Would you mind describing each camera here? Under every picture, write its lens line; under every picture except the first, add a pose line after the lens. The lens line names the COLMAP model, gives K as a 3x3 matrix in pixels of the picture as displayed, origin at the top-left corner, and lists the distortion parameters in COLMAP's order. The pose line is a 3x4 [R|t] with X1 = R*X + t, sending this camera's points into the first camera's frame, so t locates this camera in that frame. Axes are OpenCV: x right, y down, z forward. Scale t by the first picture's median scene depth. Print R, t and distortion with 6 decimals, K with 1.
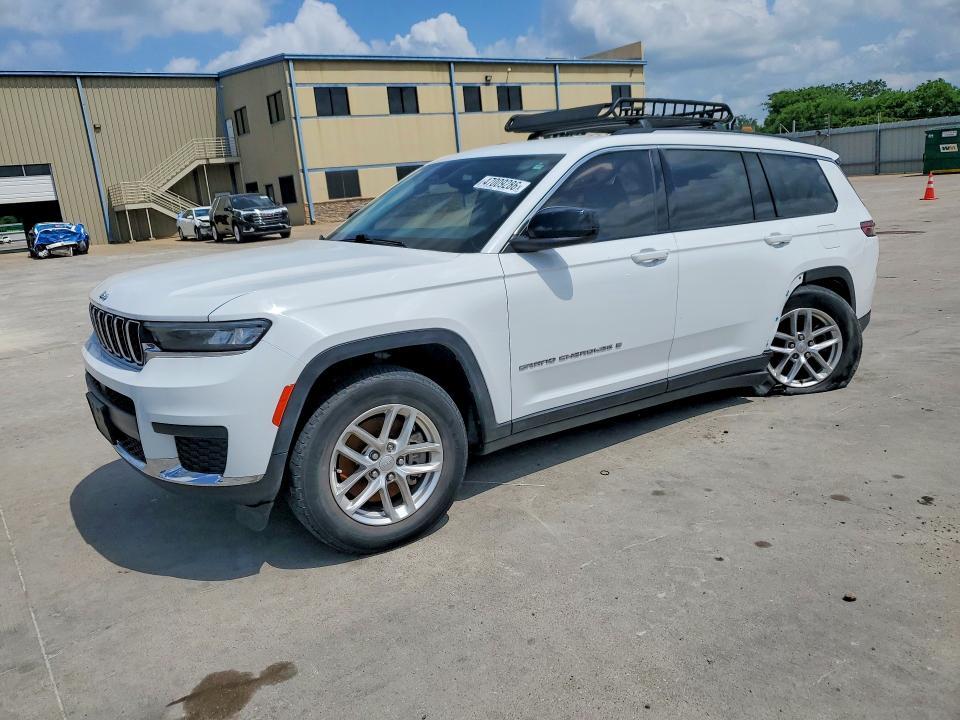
lens RADIAL K [[773.8, 0, 480.0], [0, 773.8, 360.0], [0, 0, 1]] dist [0.009952, 0.009550]
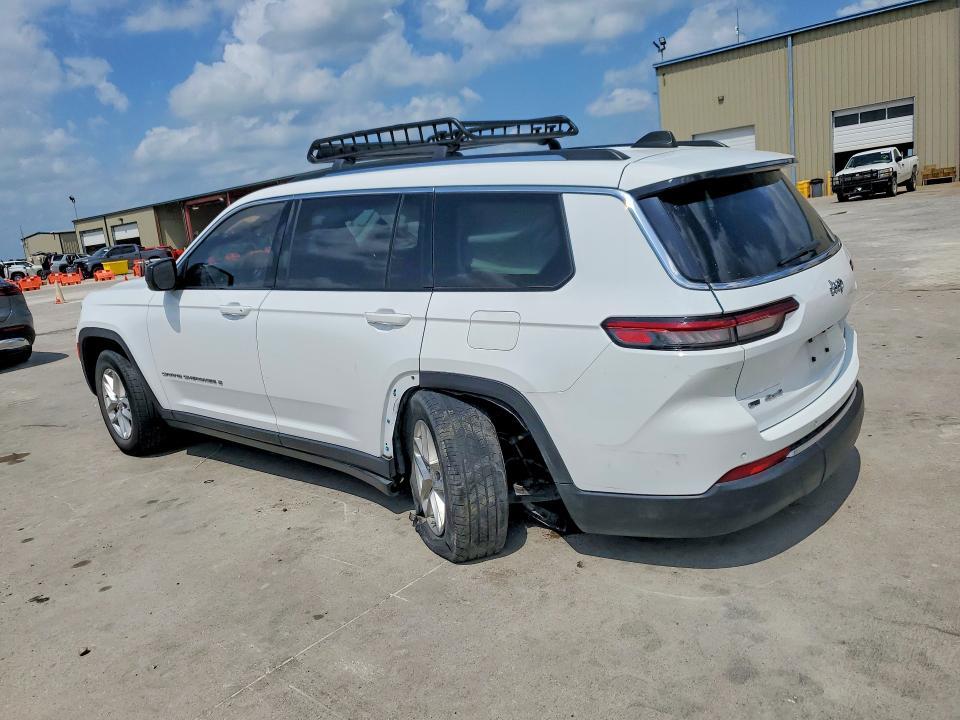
lens RADIAL K [[785.2, 0, 480.0], [0, 785.2, 377.0], [0, 0, 1]] dist [0.017001, -0.001562]
pose [[0.212096, 0.255313, -0.943308, 1.350808], [-0.125515, 0.964391, 0.232798, -0.344311], [0.969155, 0.069024, 0.236589, 1.102519]]
